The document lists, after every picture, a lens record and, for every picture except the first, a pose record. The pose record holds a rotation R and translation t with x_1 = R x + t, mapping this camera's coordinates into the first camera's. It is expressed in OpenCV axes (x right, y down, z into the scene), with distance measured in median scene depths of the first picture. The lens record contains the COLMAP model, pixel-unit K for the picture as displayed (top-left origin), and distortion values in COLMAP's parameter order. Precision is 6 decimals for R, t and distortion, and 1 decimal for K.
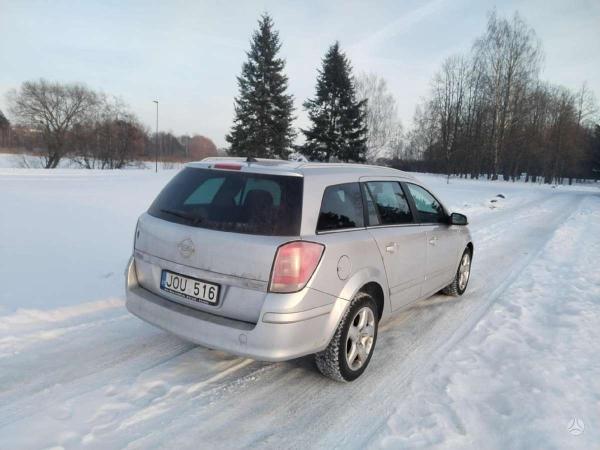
lens RADIAL K [[474.4, 0, 298.8], [0, 474.4, 234.1], [0, 0, 1]] dist [0.043091, -0.035497]
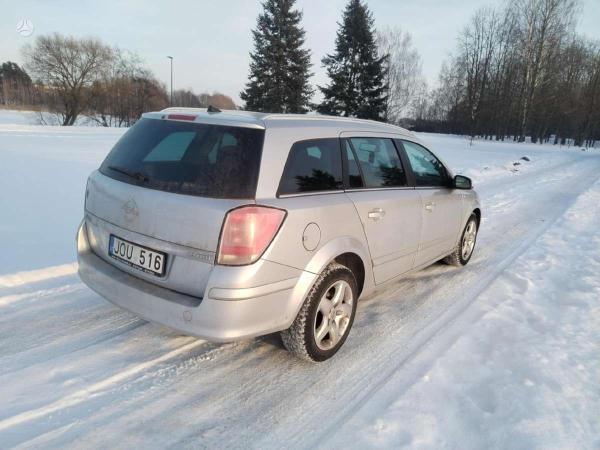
lens RADIAL K [[474.4, 0, 298.8], [0, 474.4, 234.1], [0, 0, 1]] dist [0.043091, -0.035497]
pose [[0.998894, 0.018220, -0.043347, 0.062126], [-0.014680, 0.996637, 0.080617, -0.001699], [0.044670, -0.079892, 0.995802, 0.079030]]
